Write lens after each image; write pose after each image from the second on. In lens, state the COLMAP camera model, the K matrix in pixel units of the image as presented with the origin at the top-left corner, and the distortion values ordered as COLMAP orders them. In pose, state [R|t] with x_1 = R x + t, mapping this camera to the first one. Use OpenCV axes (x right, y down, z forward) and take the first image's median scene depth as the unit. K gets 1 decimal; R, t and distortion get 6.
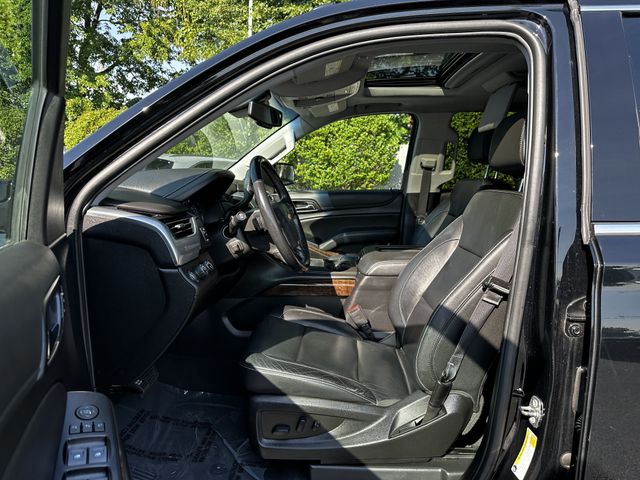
lens RADIAL K [[448.2, 0, 320.0], [0, 448.2, 240.0], [0, 0, 1]] dist [0.070496, -0.081114]
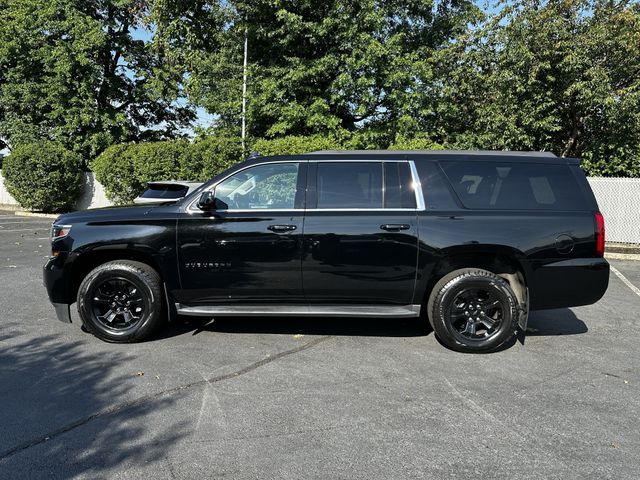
lens RADIAL K [[448.2, 0, 320.0], [0, 448.2, 240.0], [0, 0, 1]] dist [0.070496, -0.081114]
pose [[0.999983, -0.002839, 0.005054, 0.030681], [0.003058, 0.999036, -0.043801, 0.020758], [-0.004925, 0.043816, 0.999027, -0.154277]]
